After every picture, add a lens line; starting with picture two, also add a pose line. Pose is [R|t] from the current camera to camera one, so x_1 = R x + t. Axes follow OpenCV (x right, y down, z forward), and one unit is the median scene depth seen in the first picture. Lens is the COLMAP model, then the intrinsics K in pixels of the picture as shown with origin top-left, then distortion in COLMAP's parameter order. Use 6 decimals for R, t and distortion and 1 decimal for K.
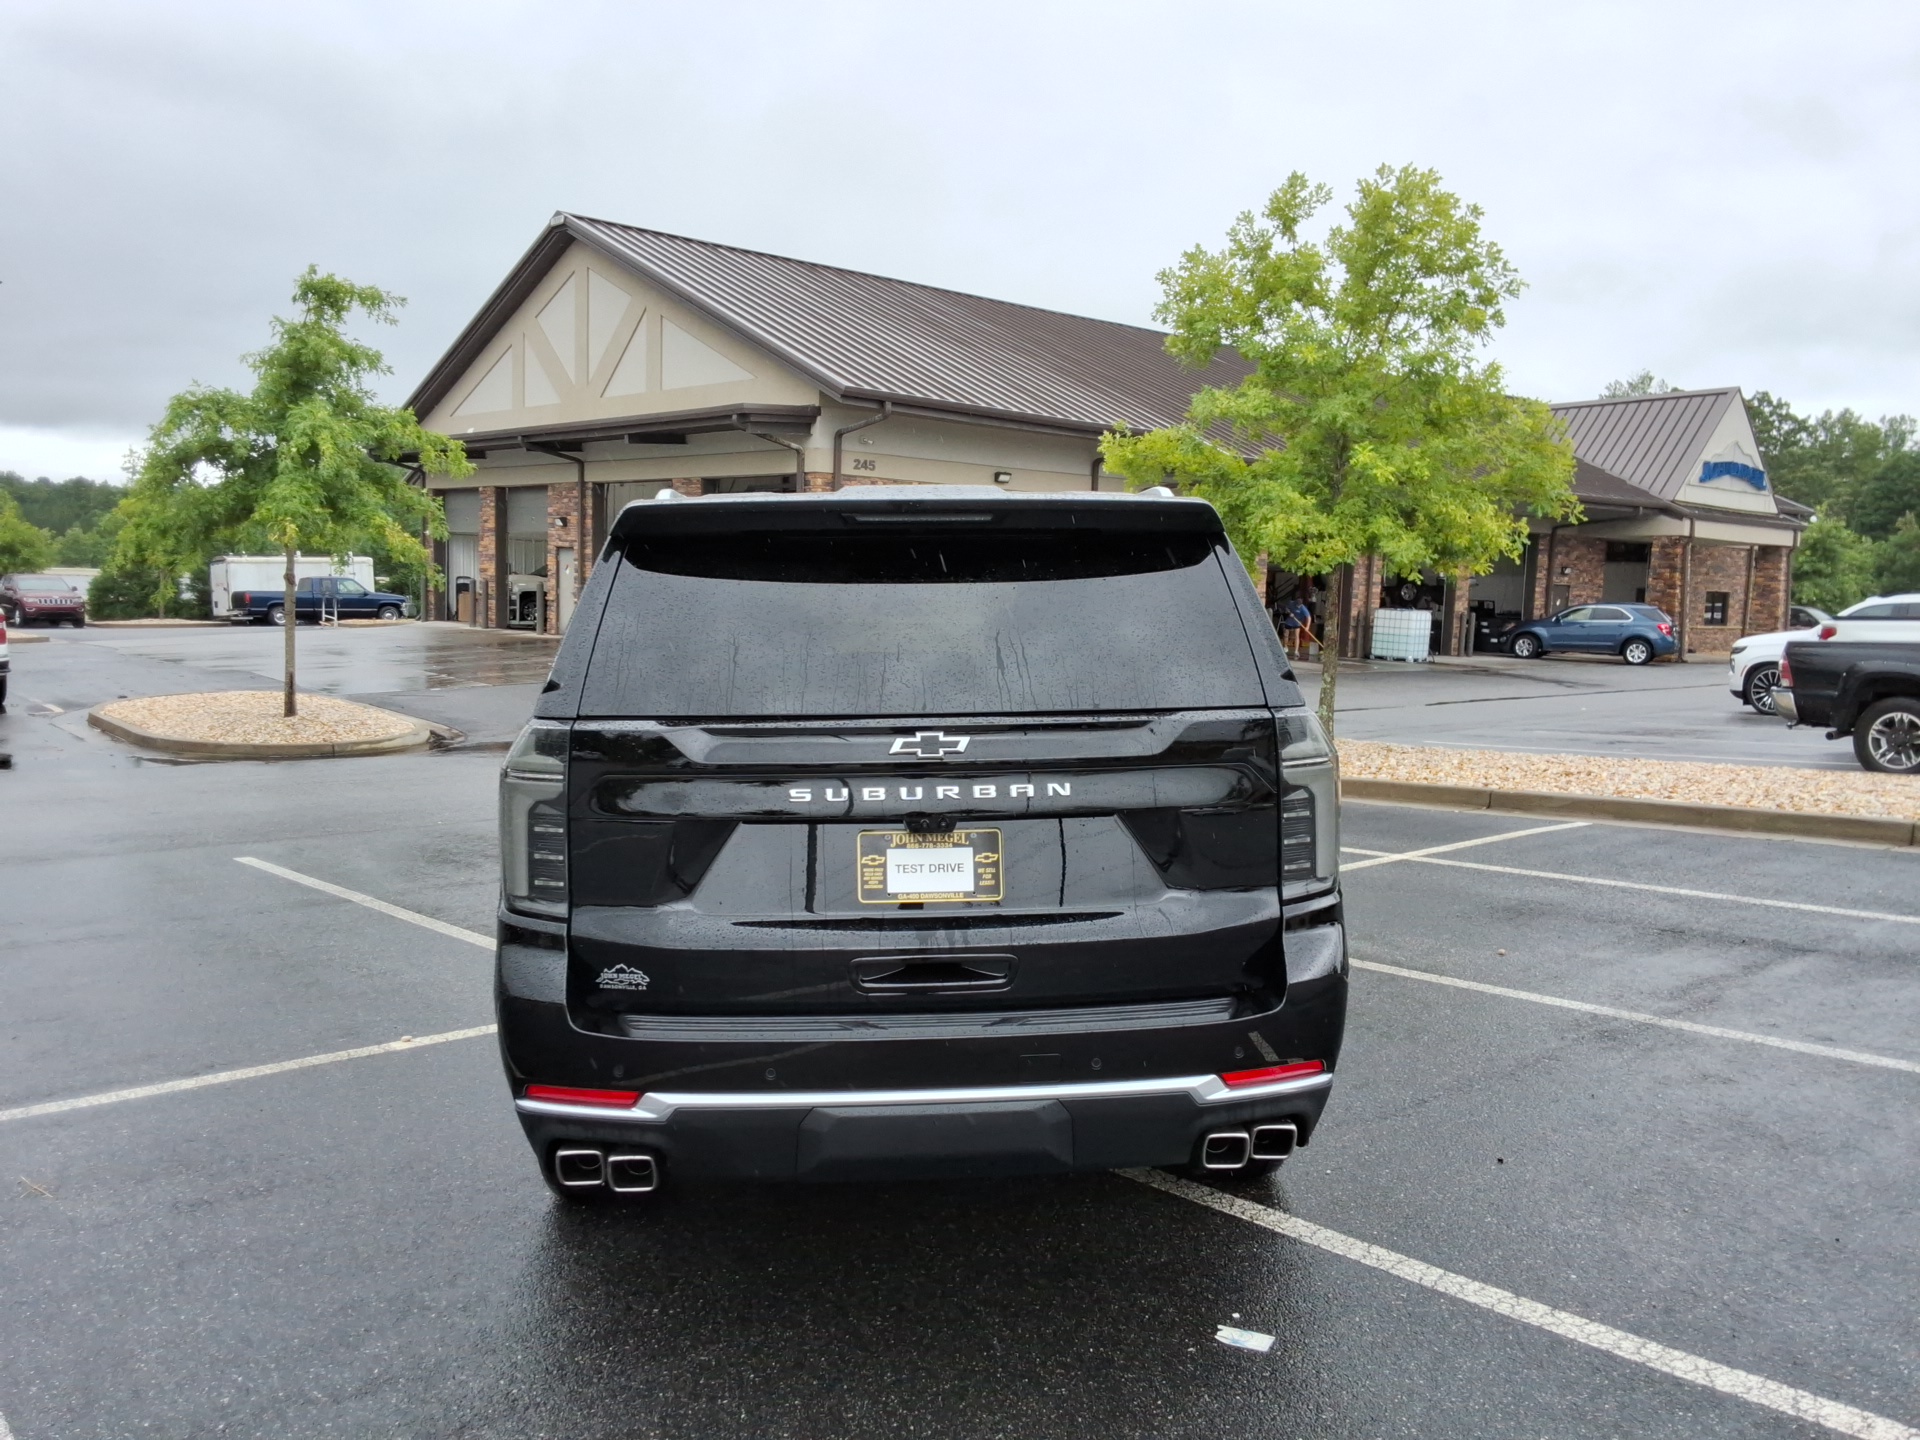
lens RADIAL K [[1541.7, 0, 970.3], [0, 1541.7, 738.6], [0, 0, 1]] dist [0.117042, -0.185607]
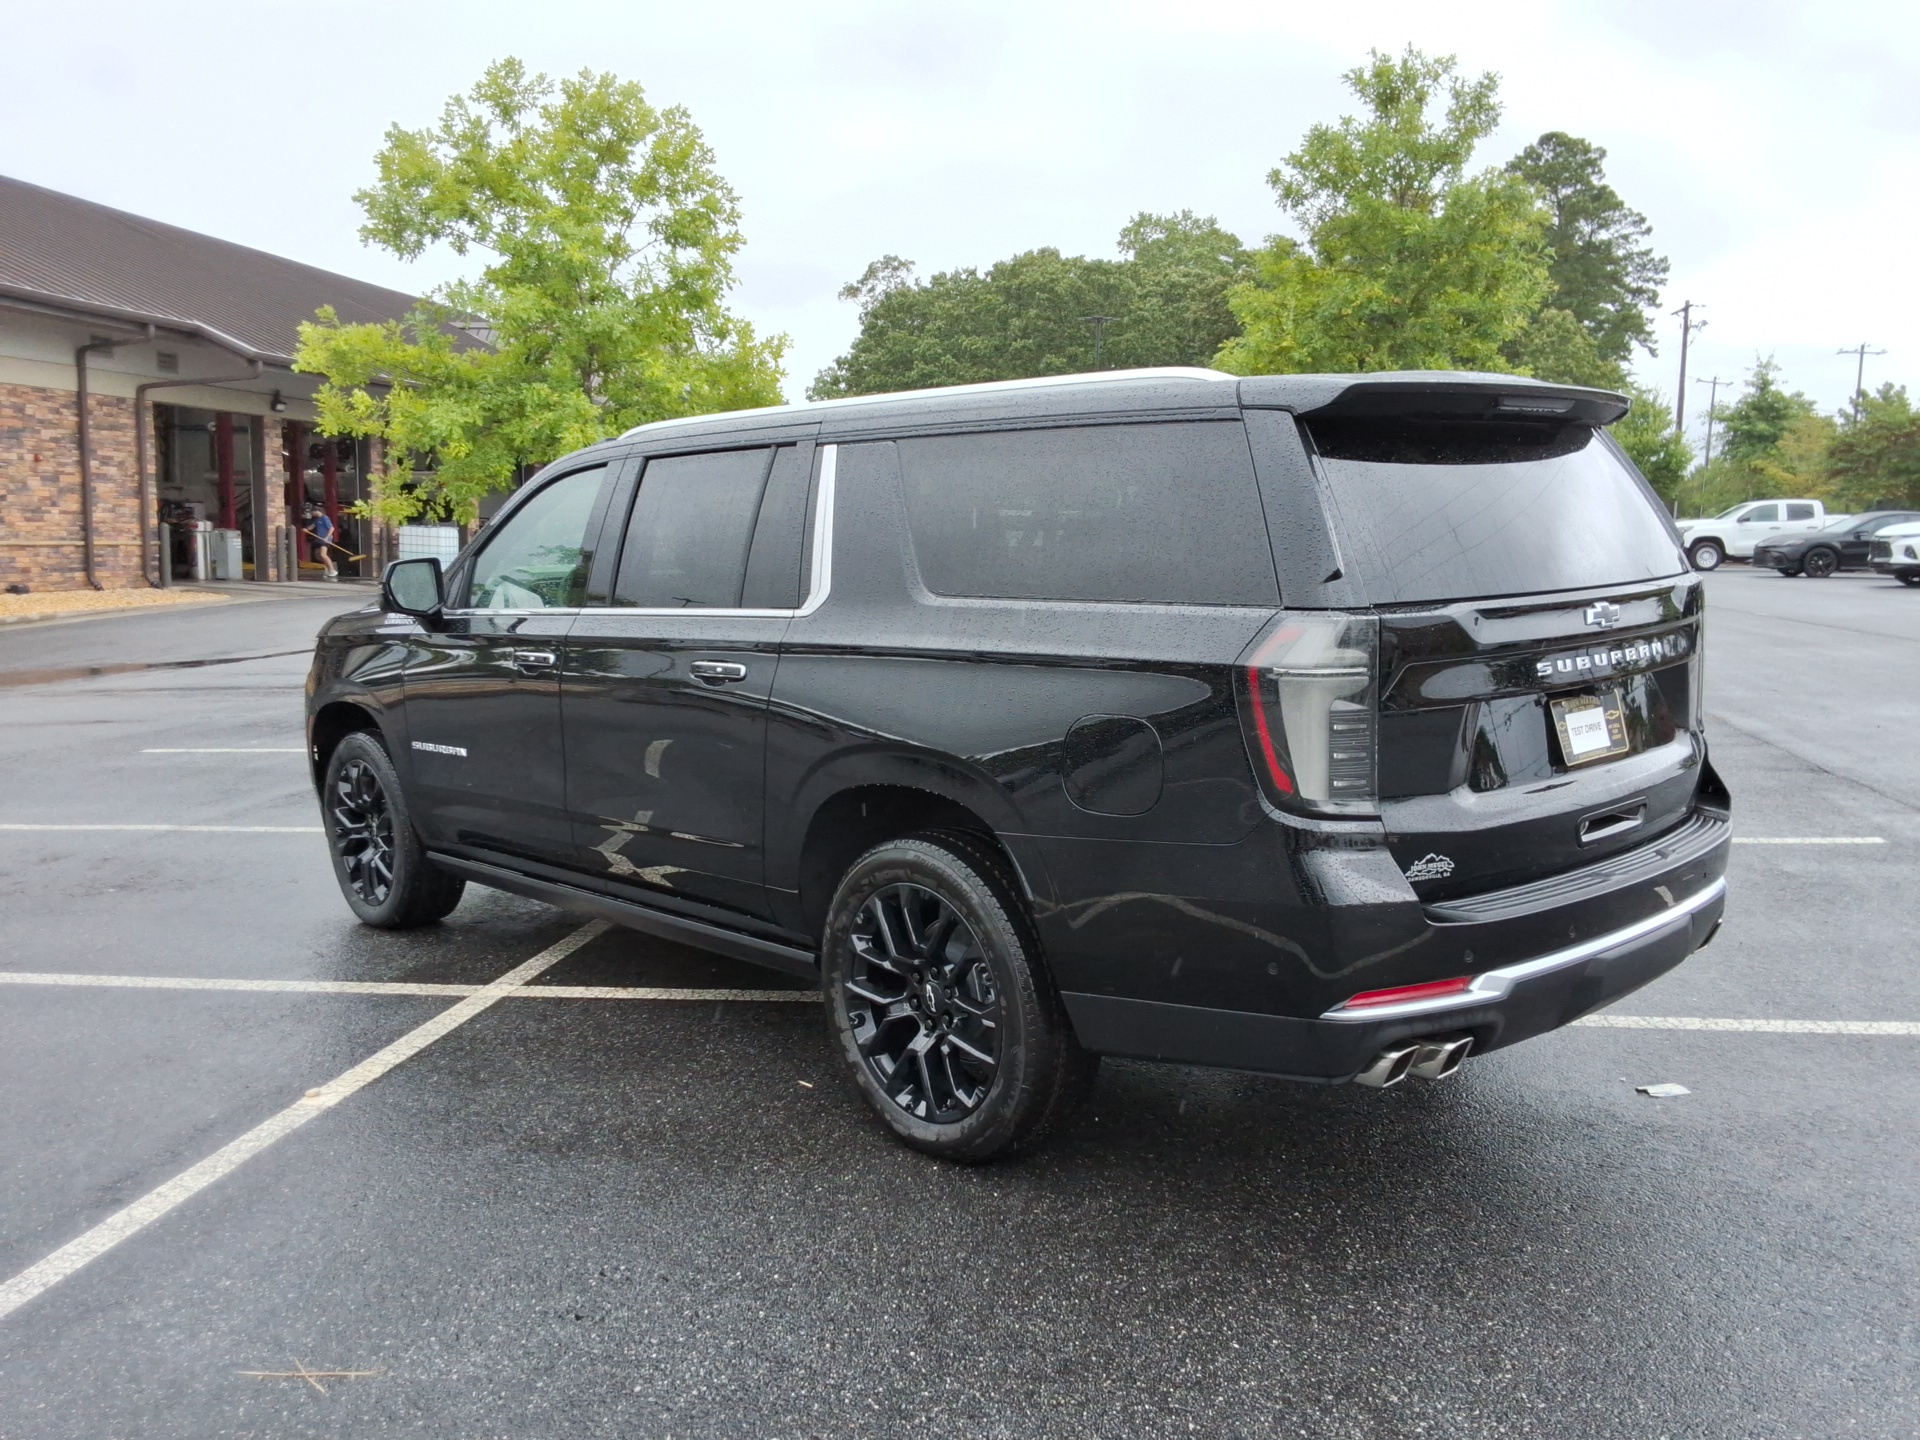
lens RADIAL K [[1541.0, 0, 961.6], [0, 1541.0, 737.7], [0, 0, 1]] dist [0.113449, -0.187317]
pose [[0.773236, -0.096653, 0.626709, -0.170766], [0.065048, 0.995192, 0.073225, -0.003107], [-0.630773, -0.015854, 0.775805, 0.068175]]
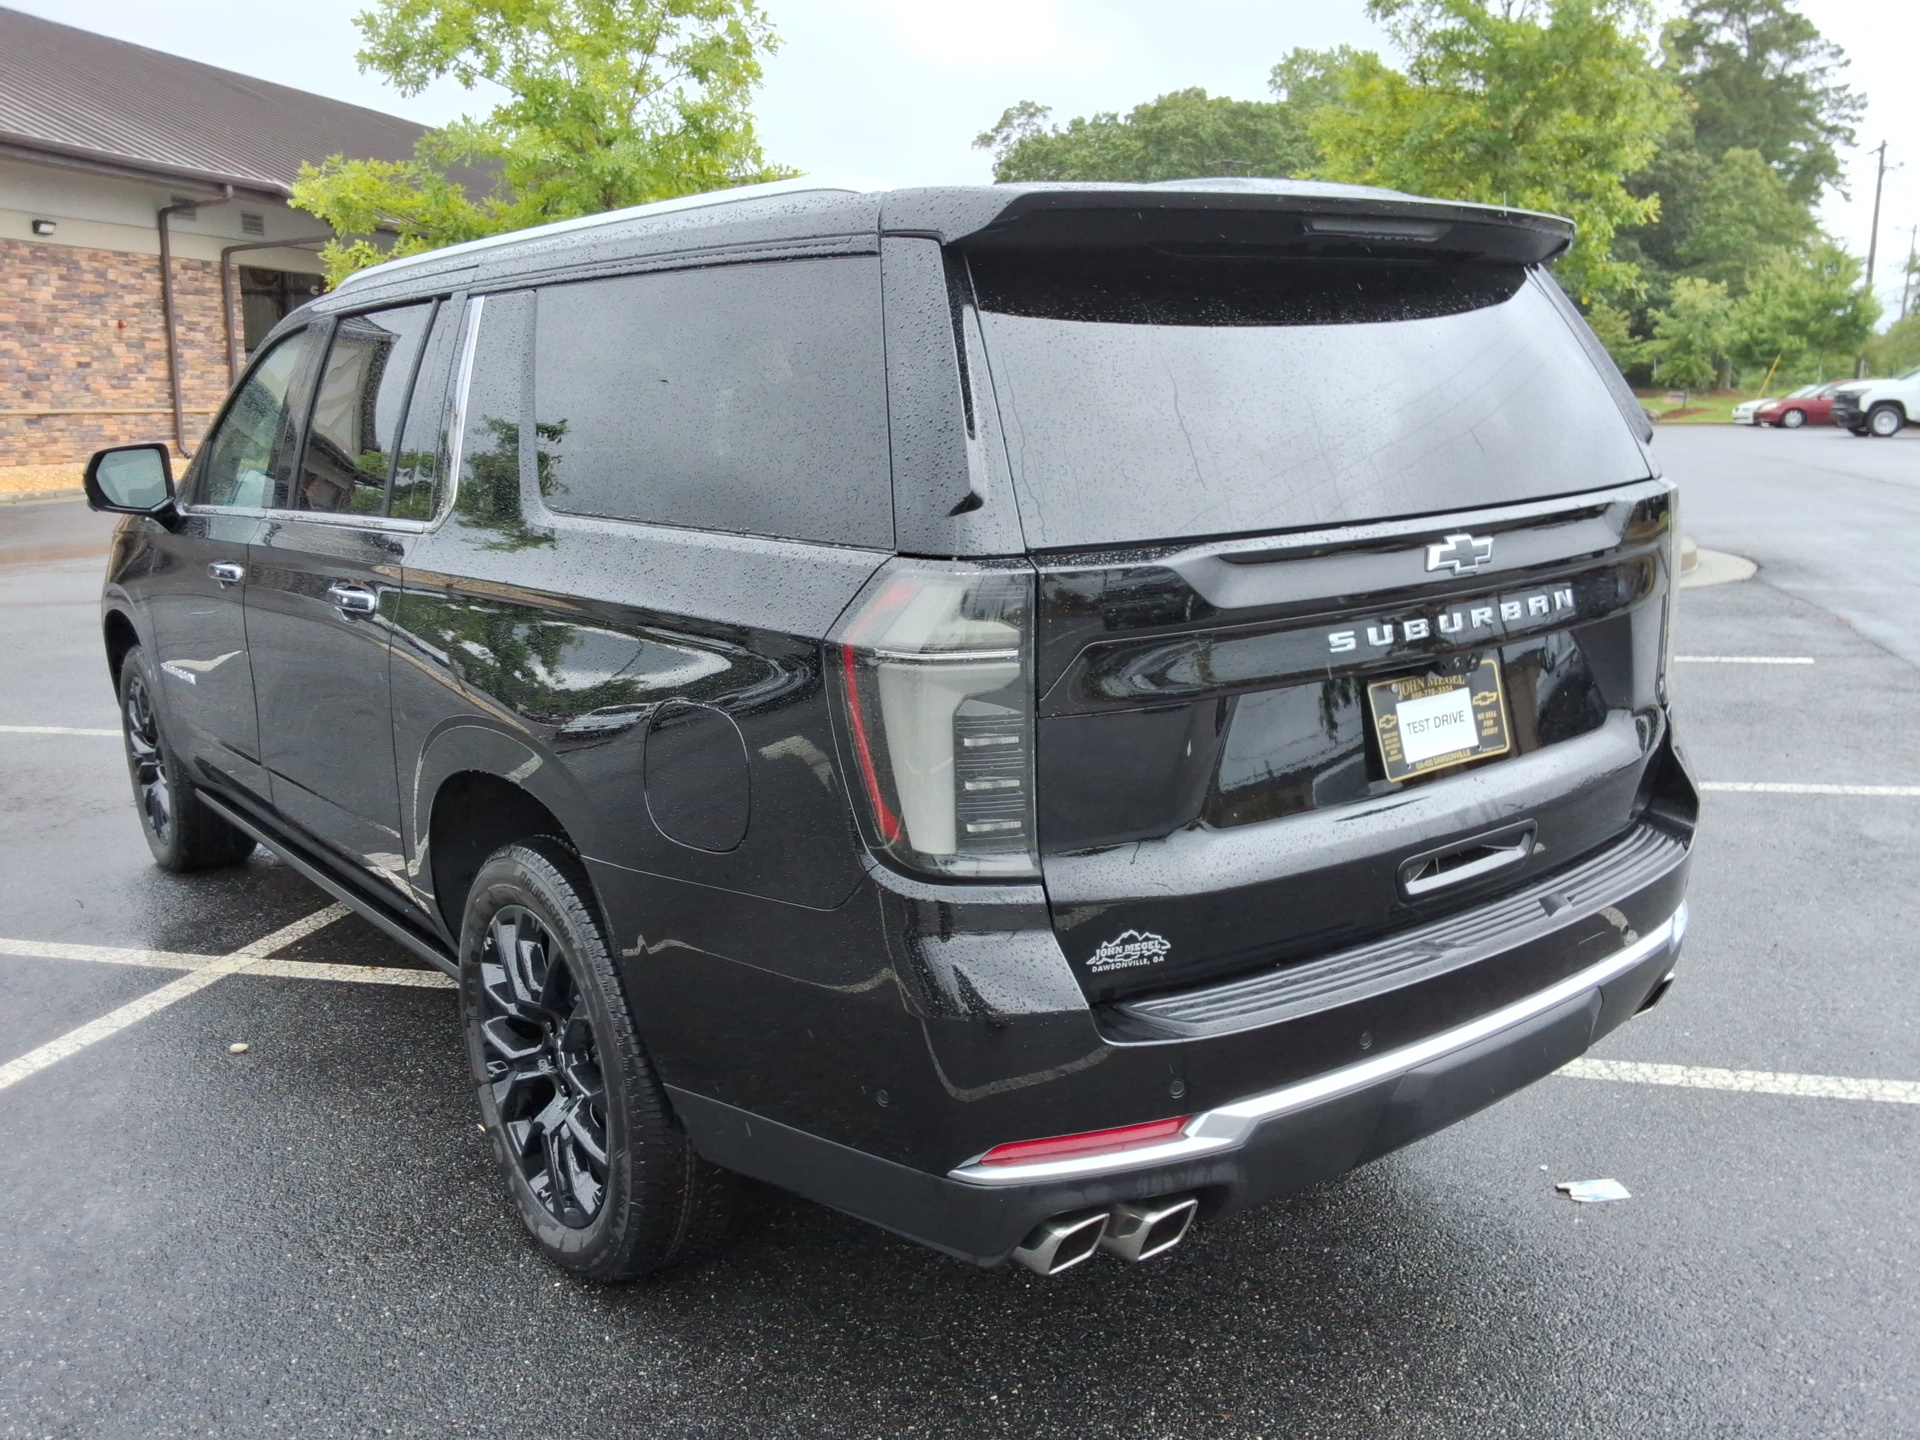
lens RADIAL K [[1541.7, 0, 970.3], [0, 1541.7, 738.6], [0, 0, 1]] dist [0.117042, -0.185607]
pose [[0.825057, -0.136237, 0.548379, -0.099576], [0.061294, 0.986351, 0.152824, -0.005714], [-0.561715, -0.092476, 0.822146, 0.082874]]
